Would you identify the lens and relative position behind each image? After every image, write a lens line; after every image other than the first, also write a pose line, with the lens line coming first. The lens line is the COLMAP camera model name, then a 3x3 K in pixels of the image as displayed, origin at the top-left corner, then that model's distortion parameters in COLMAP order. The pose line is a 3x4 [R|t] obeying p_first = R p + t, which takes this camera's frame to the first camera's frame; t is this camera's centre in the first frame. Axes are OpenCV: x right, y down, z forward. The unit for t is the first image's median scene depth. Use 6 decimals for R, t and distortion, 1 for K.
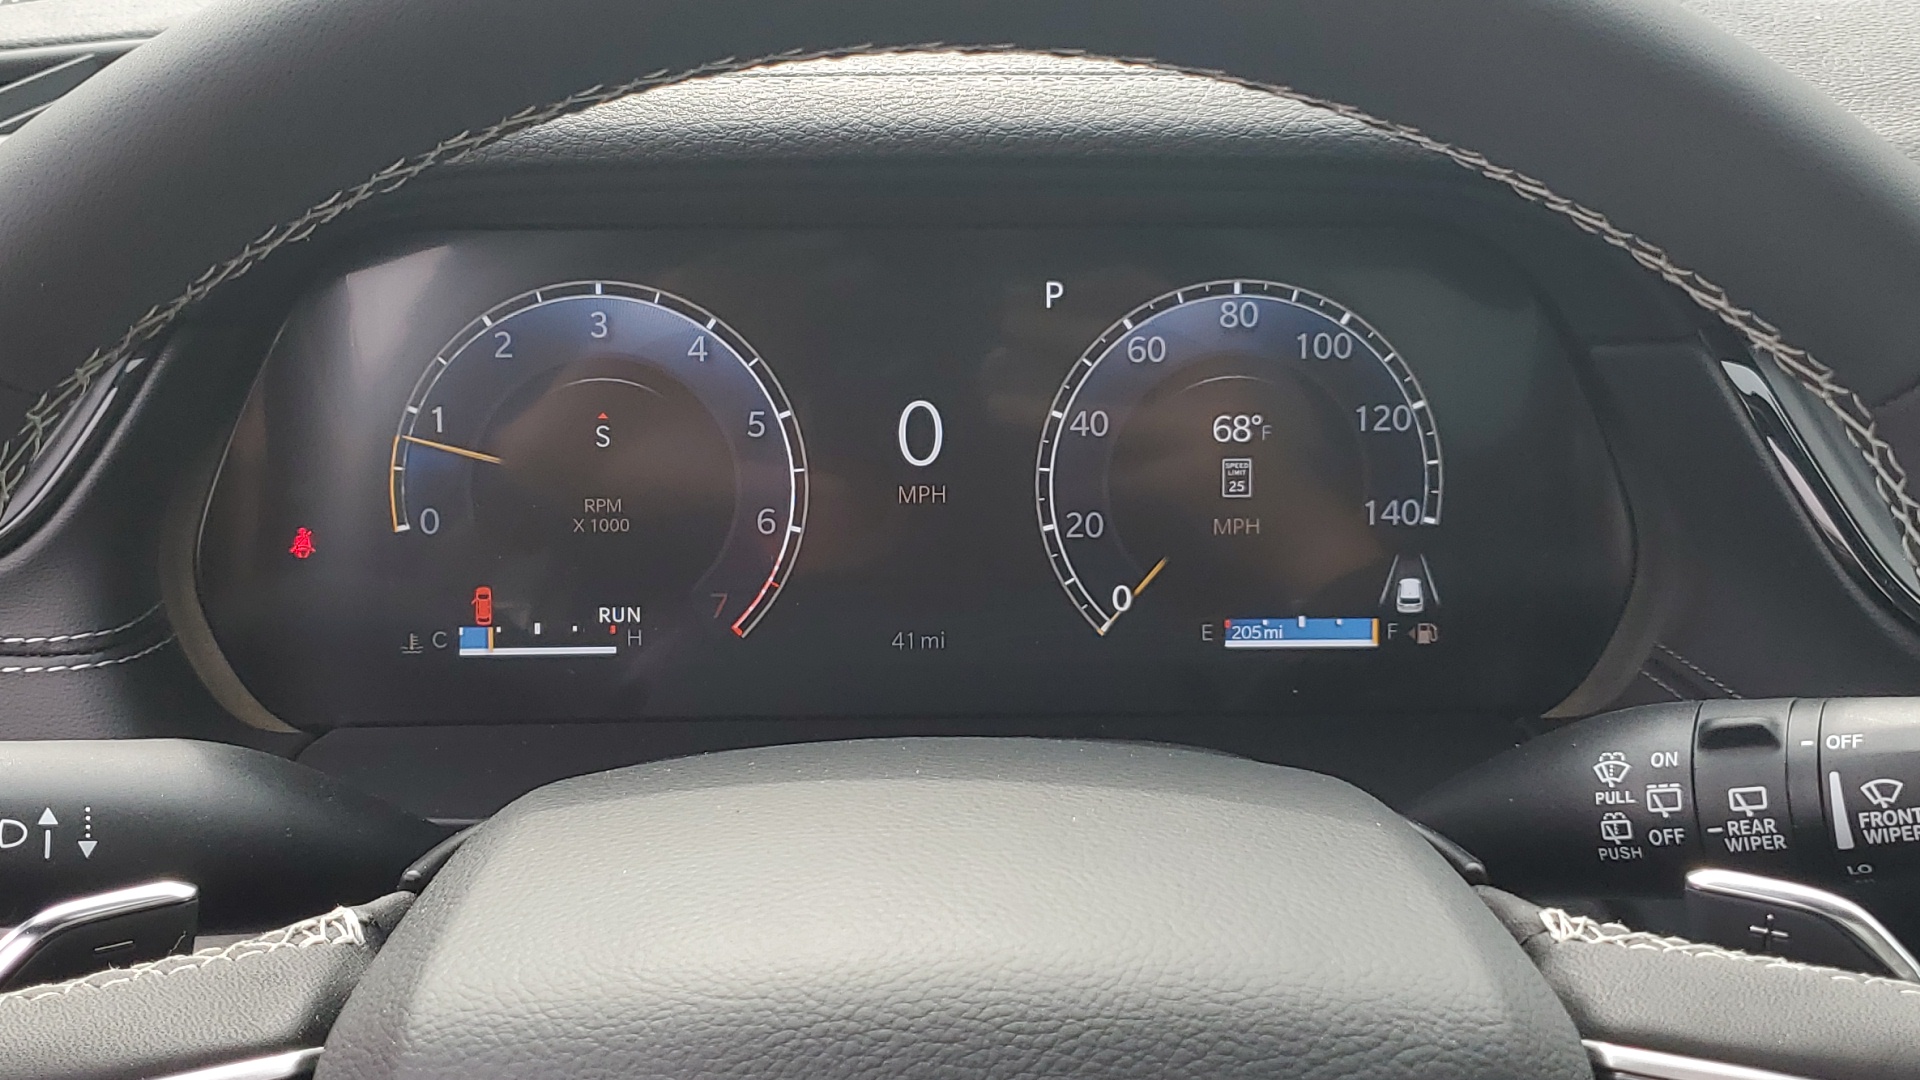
lens RADIAL K [[2060.6, 0, 955.9], [0, 2060.6, 599.6], [0, 0, 1]] dist [0.237761, -0.714929]
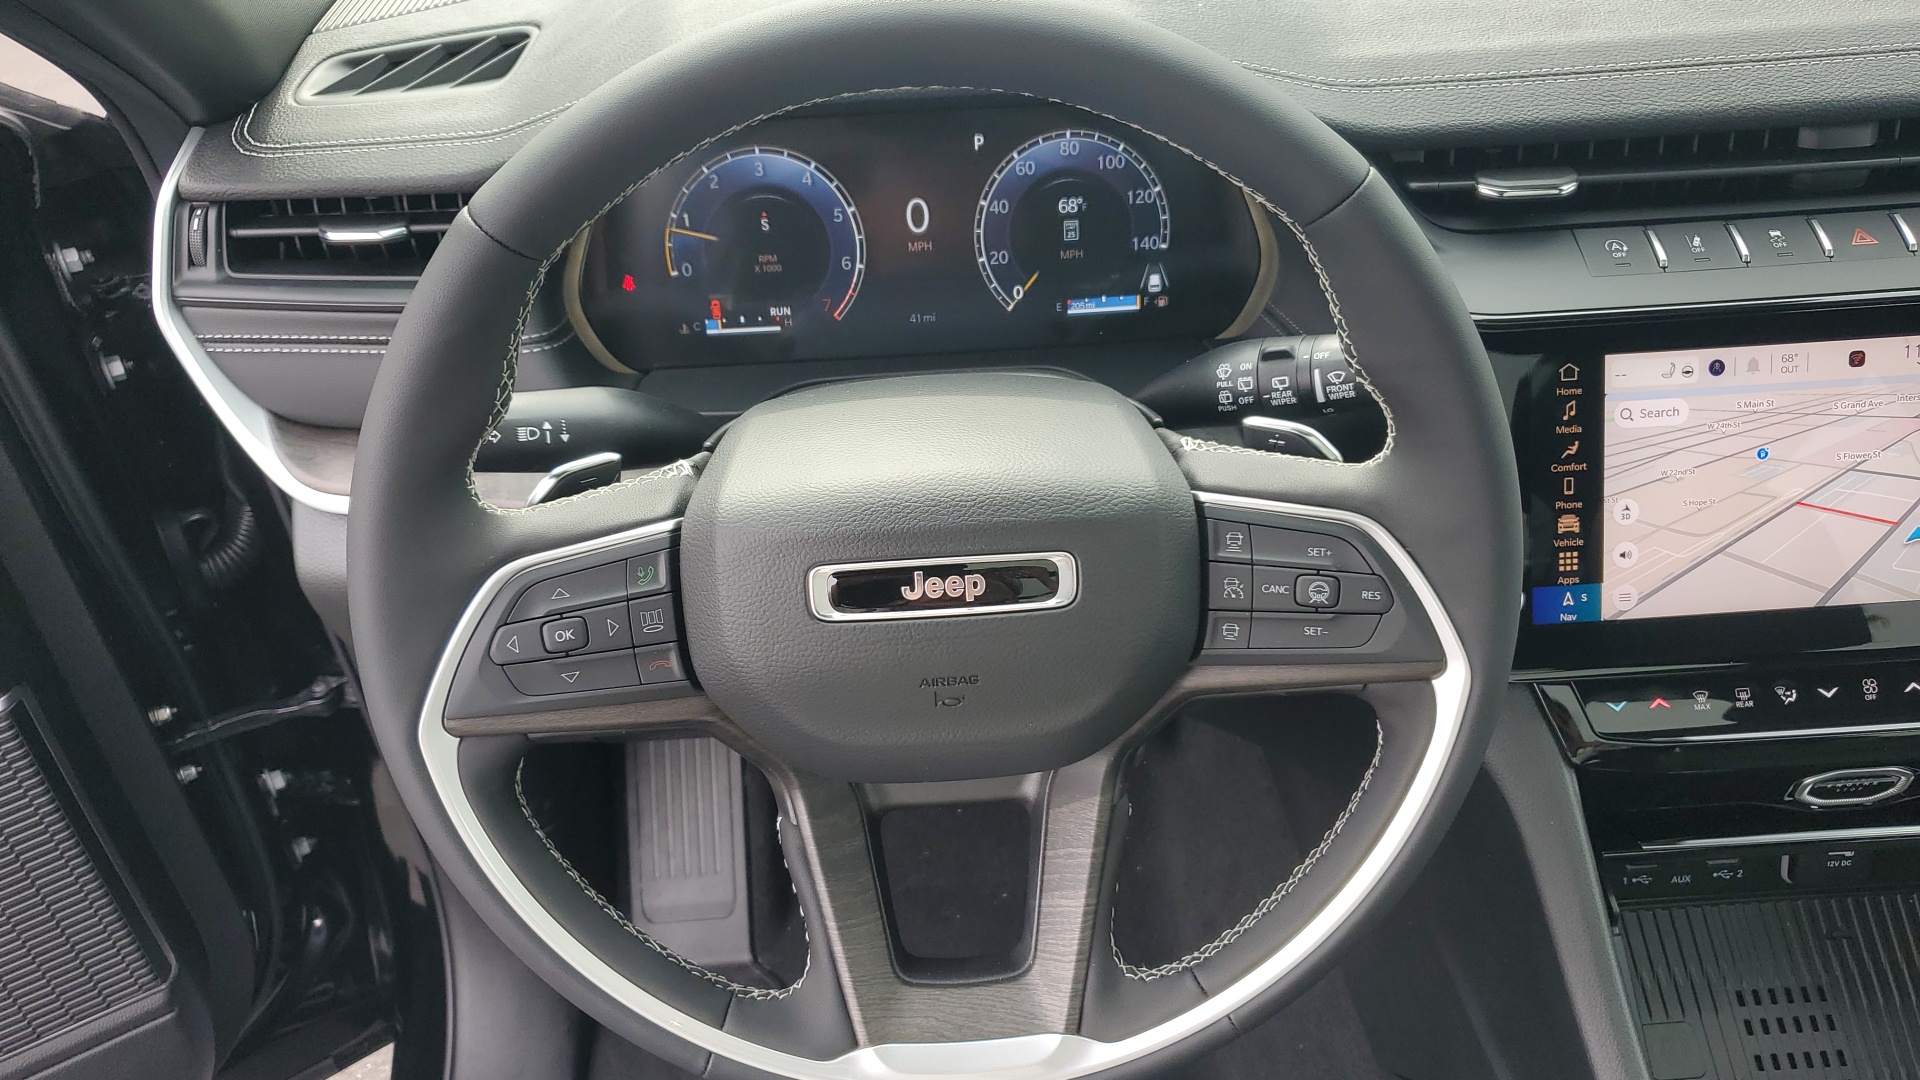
lens RADIAL K [[1477.6, 0, 960.0], [0, 1477.6, 540.0], [0, 0, 1]] dist [-0.002018, -0.007963]
pose [[0.998300, -0.048194, -0.032768, 0.058546], [0.054783, 0.967844, 0.245512, -0.128558], [0.019882, -0.246890, 0.968840, -0.514932]]
